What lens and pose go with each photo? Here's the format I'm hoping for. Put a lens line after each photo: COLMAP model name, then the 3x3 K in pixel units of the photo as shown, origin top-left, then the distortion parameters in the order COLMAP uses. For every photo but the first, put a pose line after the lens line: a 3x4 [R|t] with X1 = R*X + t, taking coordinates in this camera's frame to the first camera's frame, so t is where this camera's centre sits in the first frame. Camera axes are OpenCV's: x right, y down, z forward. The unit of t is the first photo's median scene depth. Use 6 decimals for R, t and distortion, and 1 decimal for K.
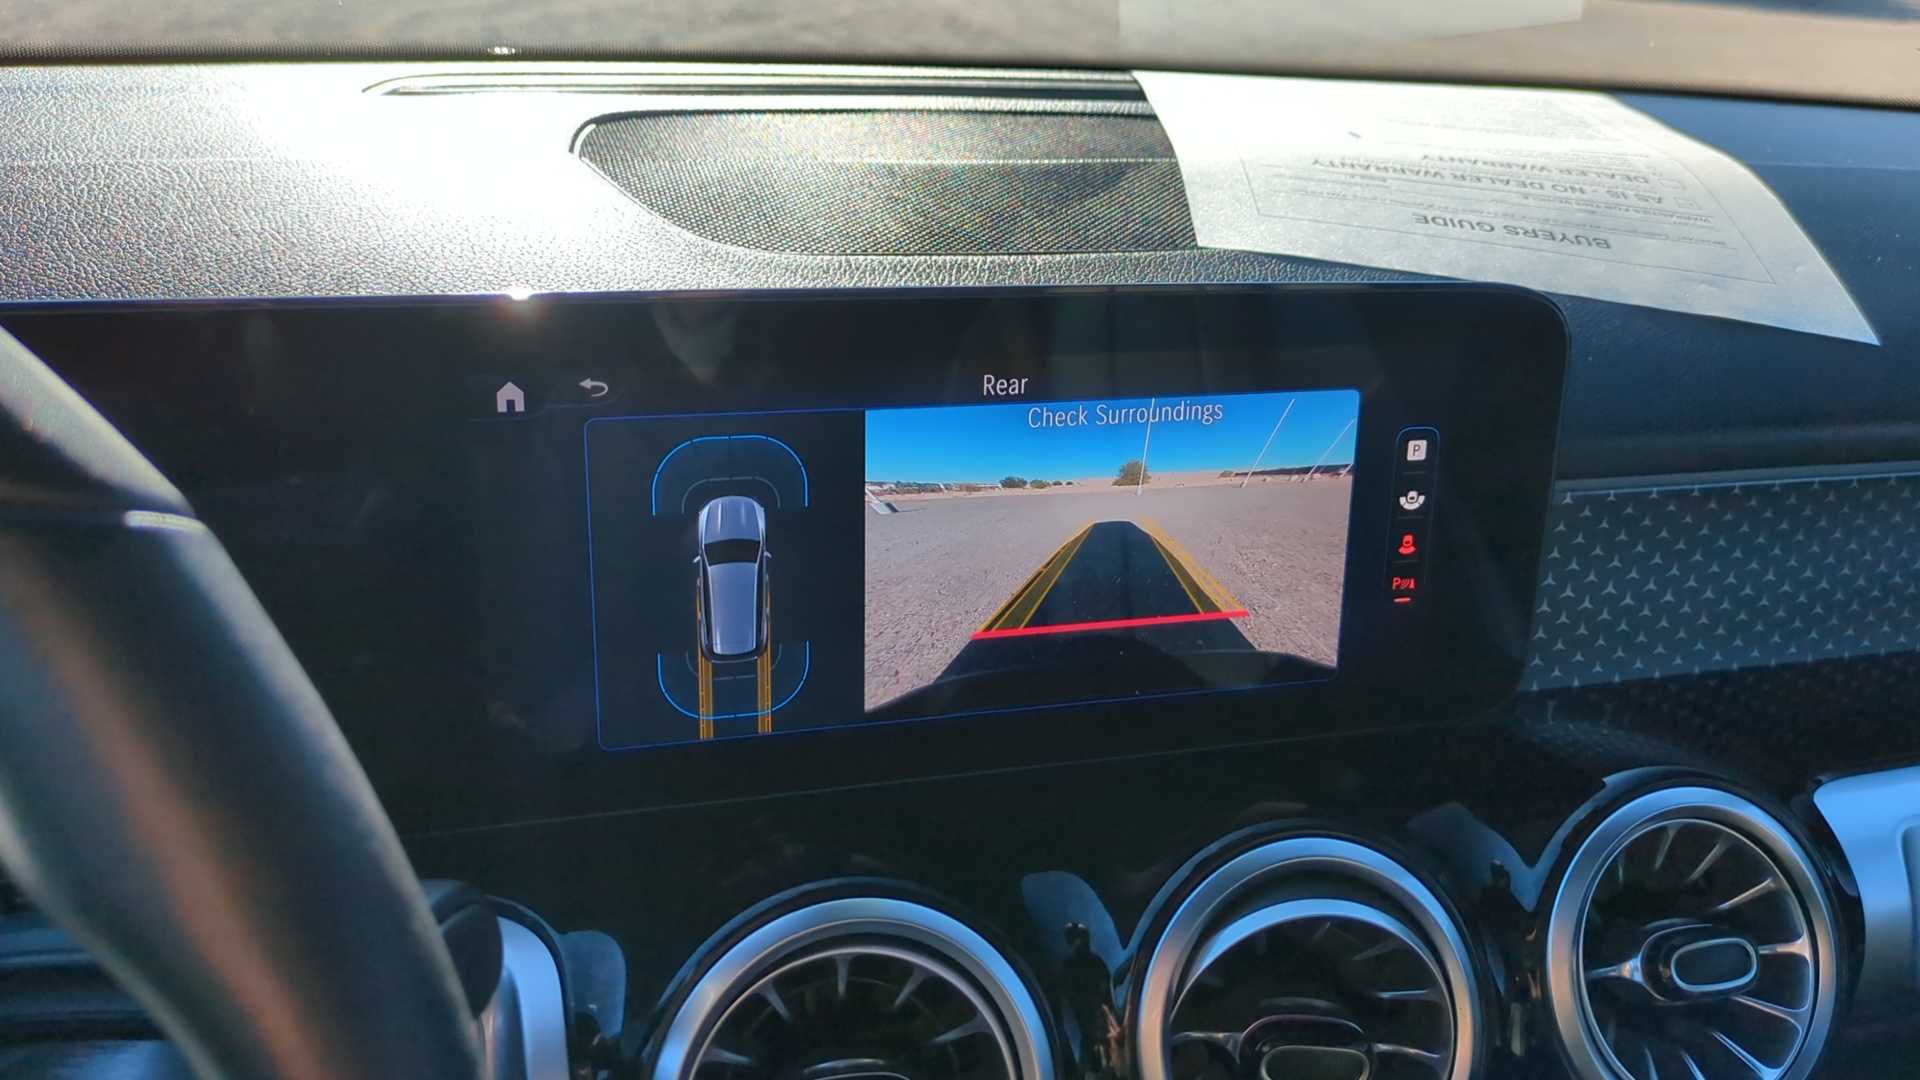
lens RADIAL K [[1623.4, 0, 974.8], [0, 1623.4, 542.0], [0, 0, 1]] dist [0.055146, -0.075597]
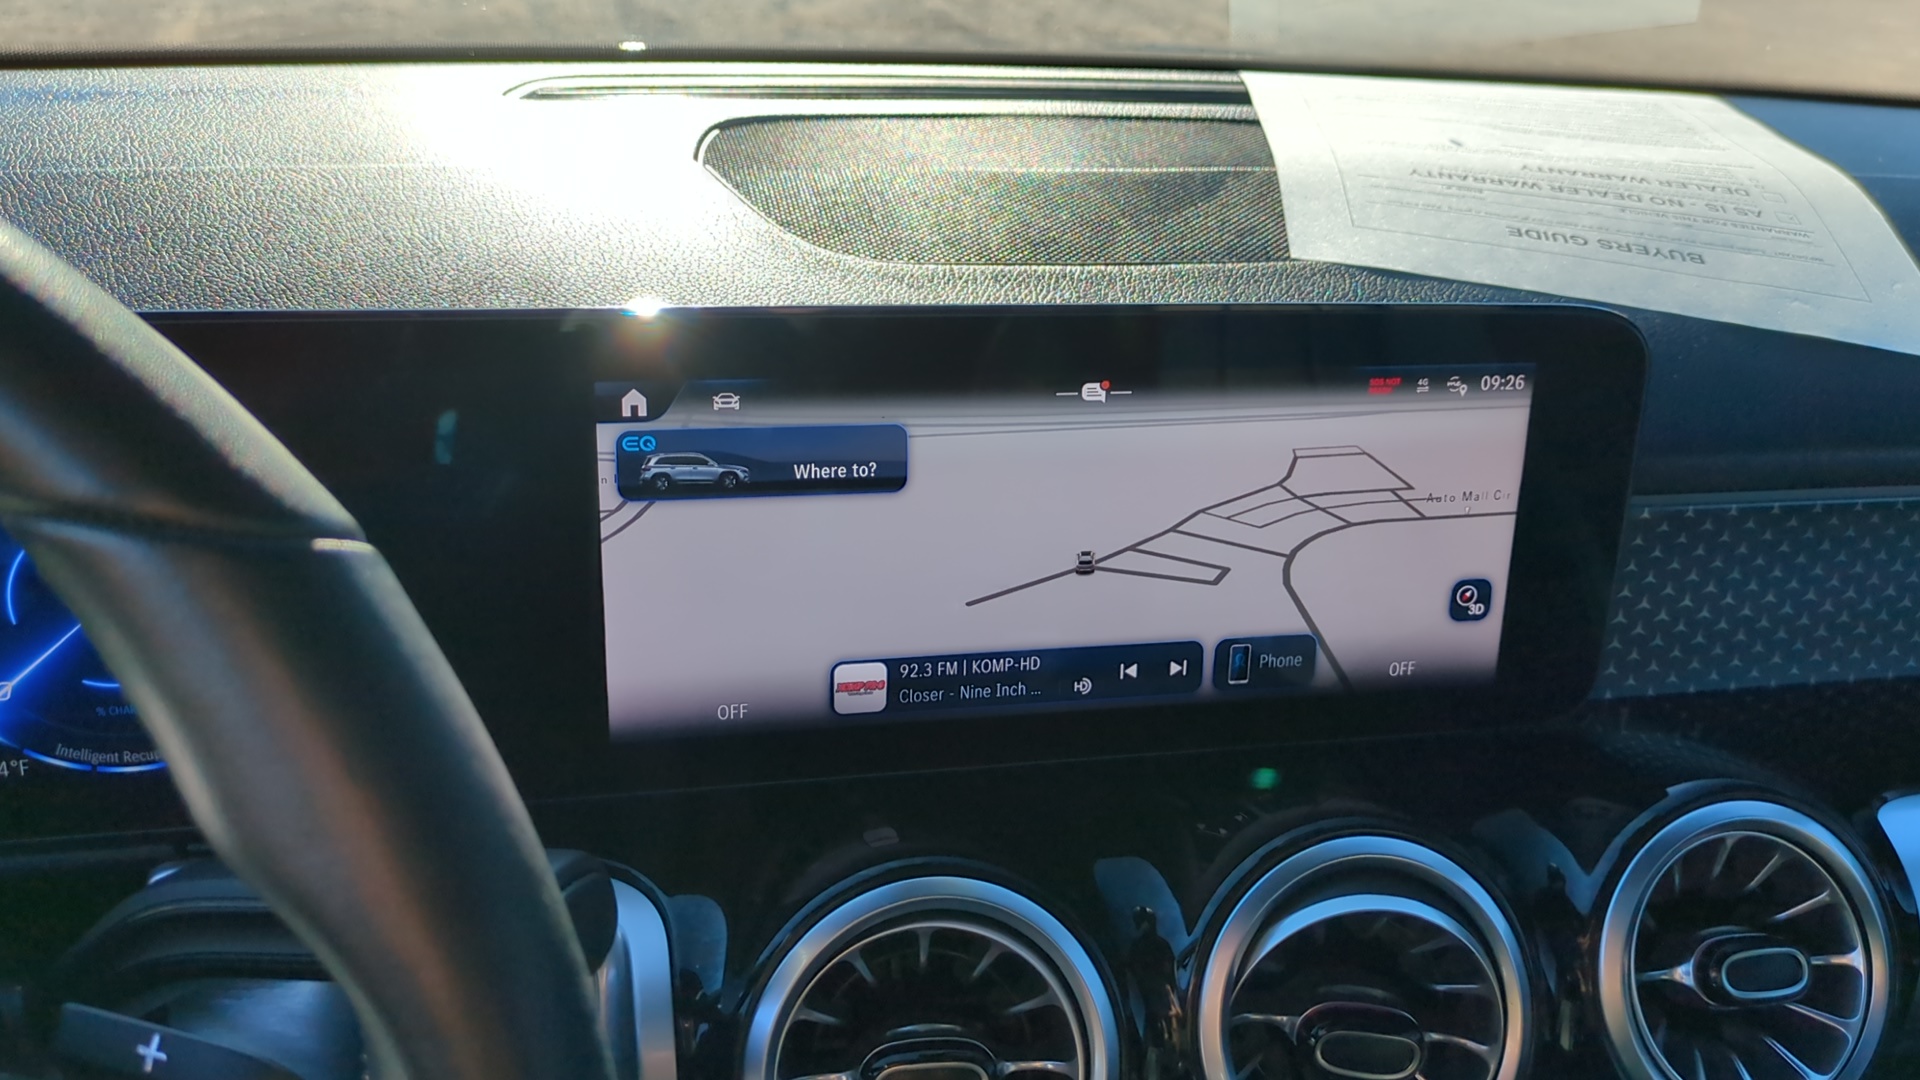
lens RADIAL K [[1623.4, 0, 974.8], [0, 1623.4, 542.0], [0, 0, 1]] dist [0.055146, -0.075597]
pose [[0.997251, 0.025956, -0.069403, 0.015129], [-0.024665, 0.999508, 0.019398, -0.018345], [0.069872, -0.017633, 0.997400, -0.053262]]
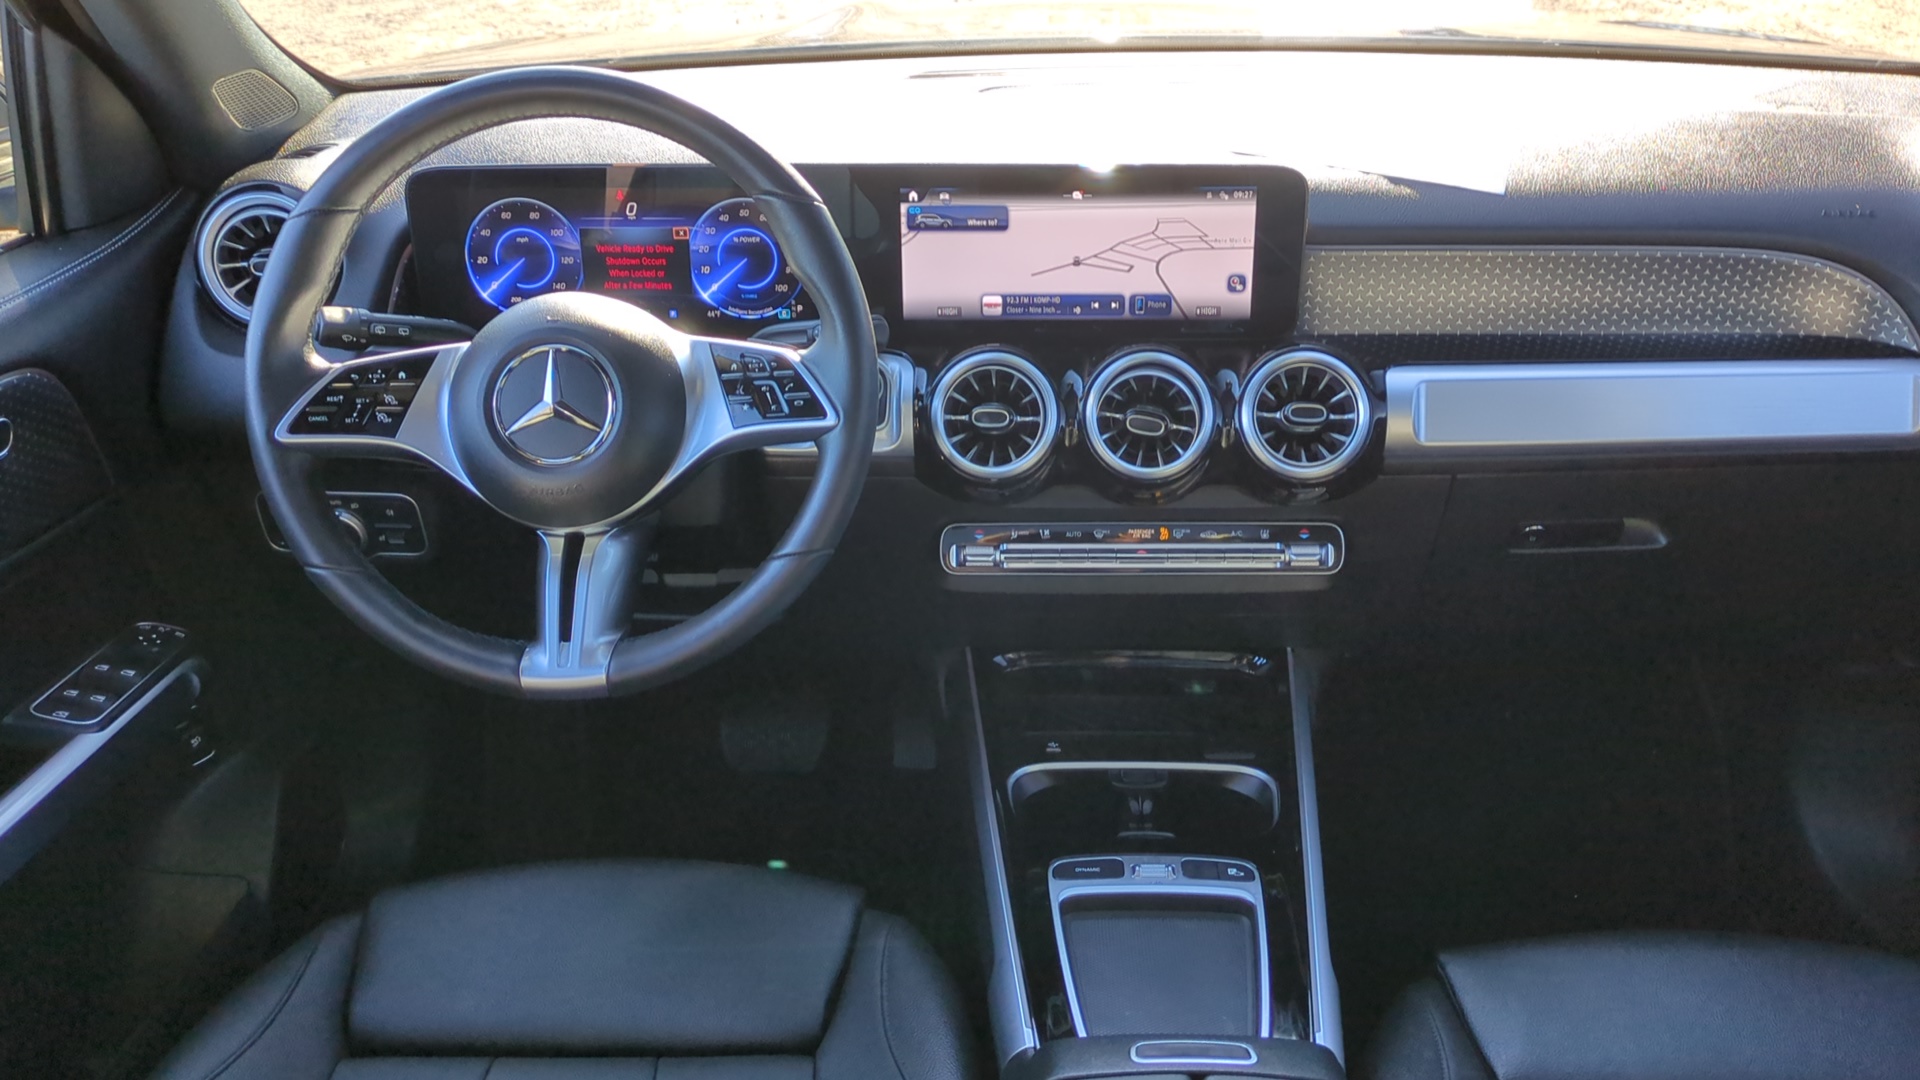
lens RADIAL K [[1623.4, 0, 974.8], [0, 1623.4, 542.0], [0, 0, 1]] dist [0.055146, -0.075597]
pose [[0.942510, 0.089559, -0.321954, 0.736983], [-0.064436, 0.994045, 0.087883, 0.239291], [0.327907, -0.062085, 0.942668, -1.612450]]
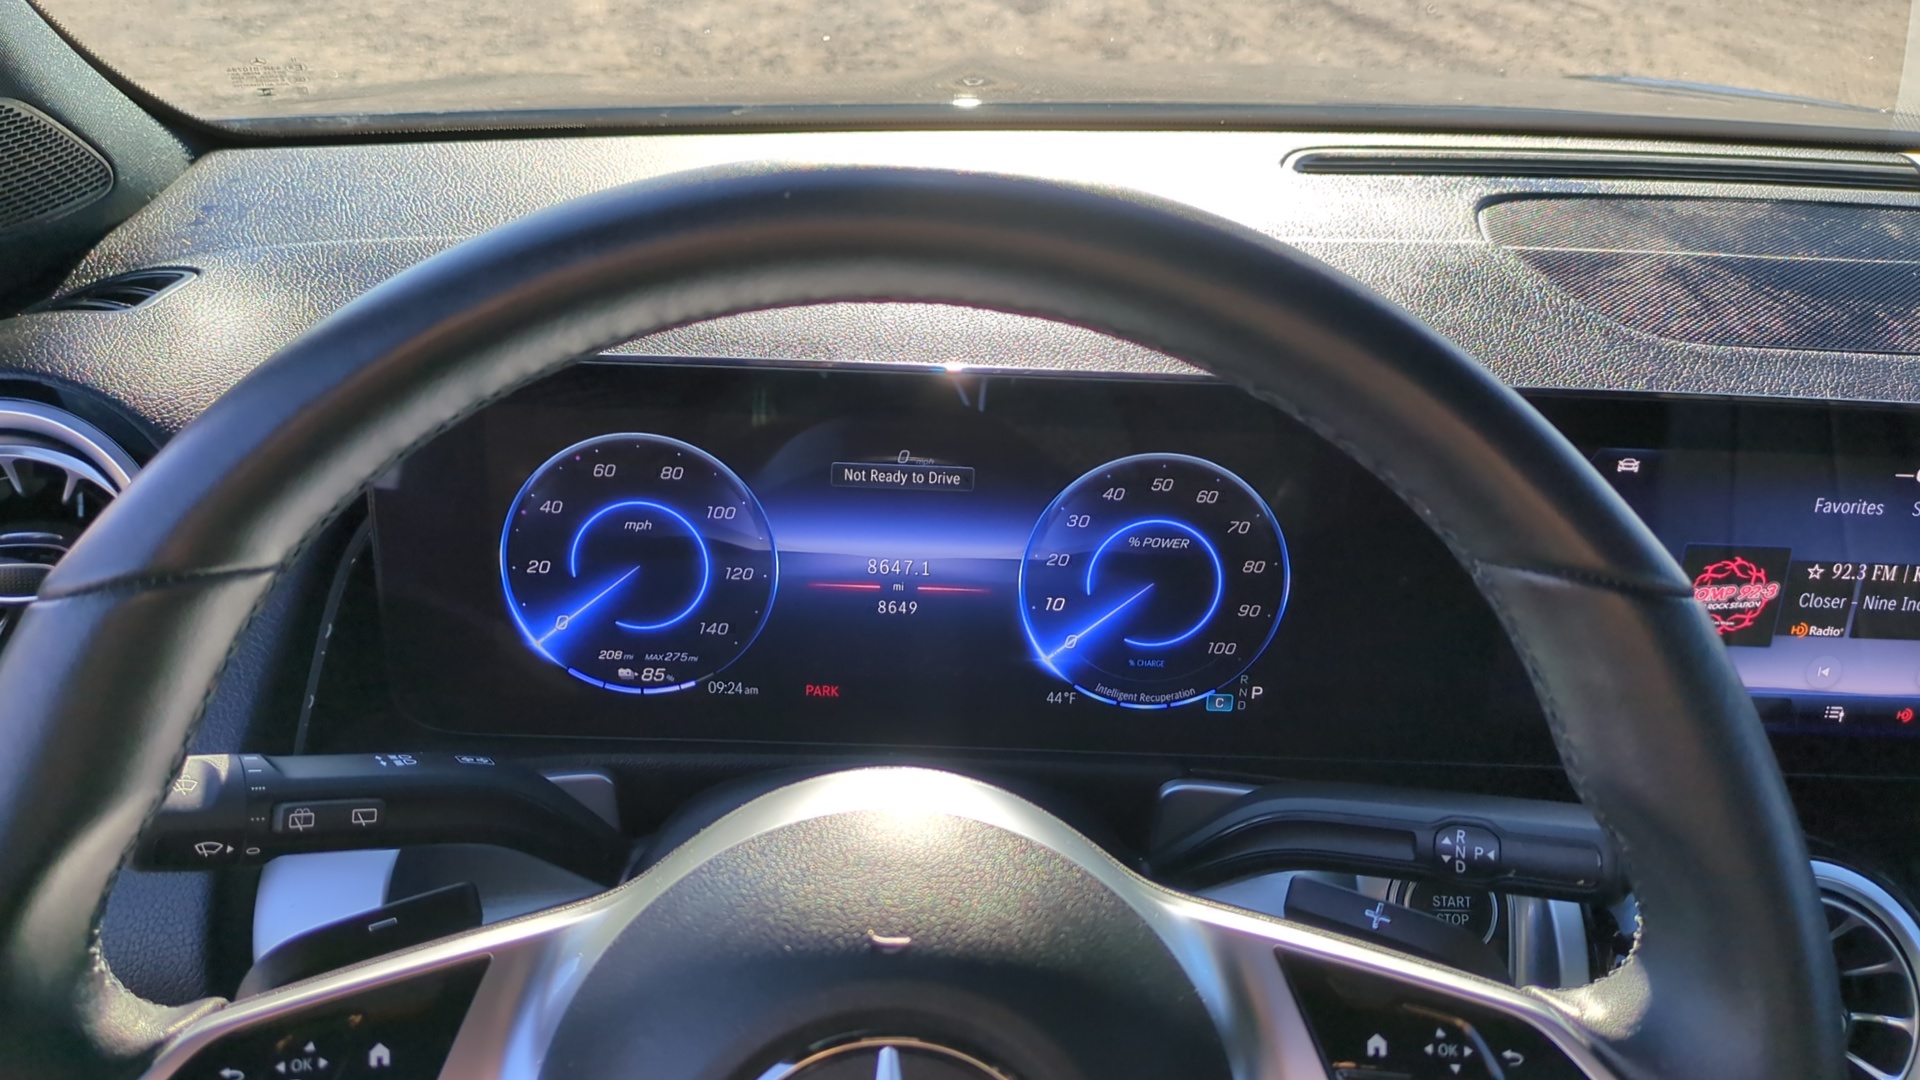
lens RADIAL K [[1623.4, 0, 974.8], [0, 1623.4, 542.0], [0, 0, 1]] dist [0.055146, -0.075597]
pose [[0.964183, 0.110172, -0.241274, -0.339858], [-0.099332, 0.993439, 0.056678, -0.041837], [0.245936, -0.030682, 0.968800, -0.380013]]
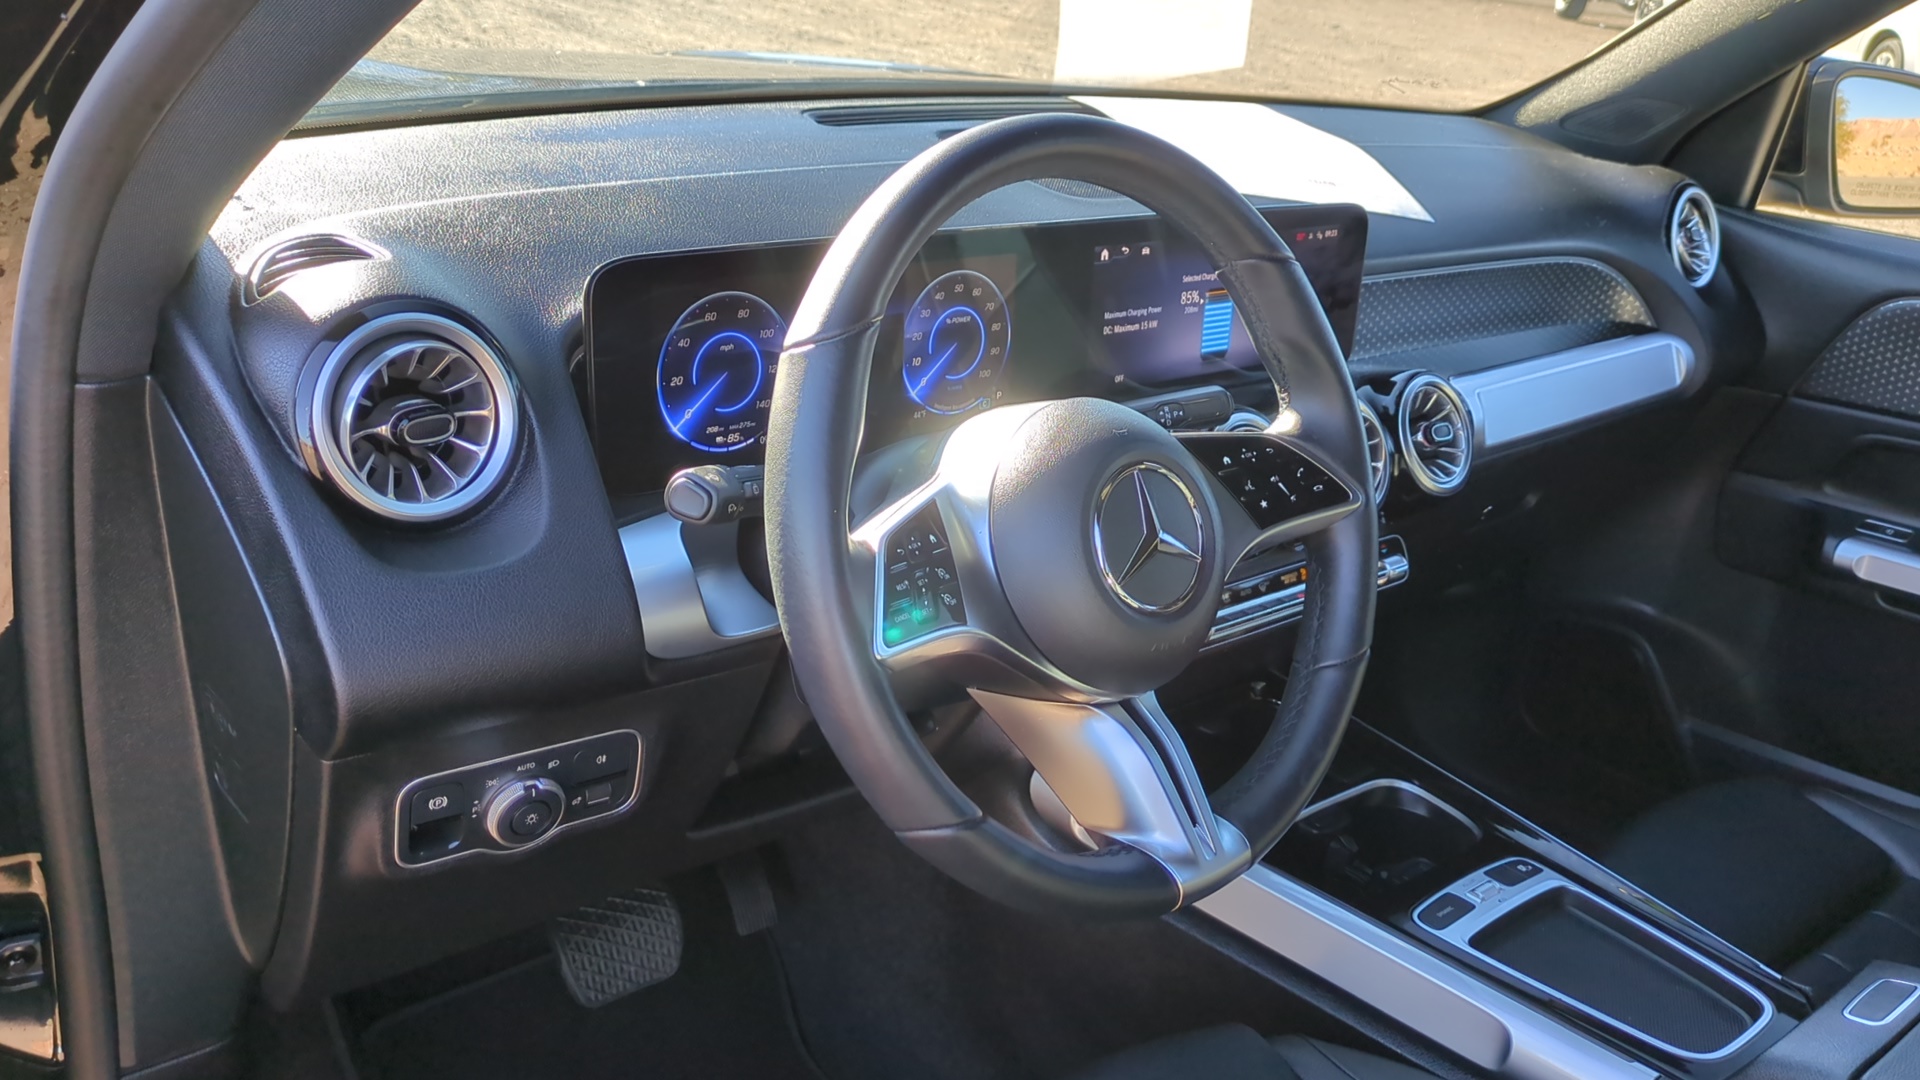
lens RADIAL K [[1623.4, 0, 974.8], [0, 1623.4, 542.0], [0, 0, 1]] dist [0.055146, -0.075597]
pose [[0.911025, -0.108250, 0.397889, -1.360328], [0.084629, 0.993470, 0.076515, 0.139983], [-0.403574, -0.036034, 0.914237, -1.235761]]
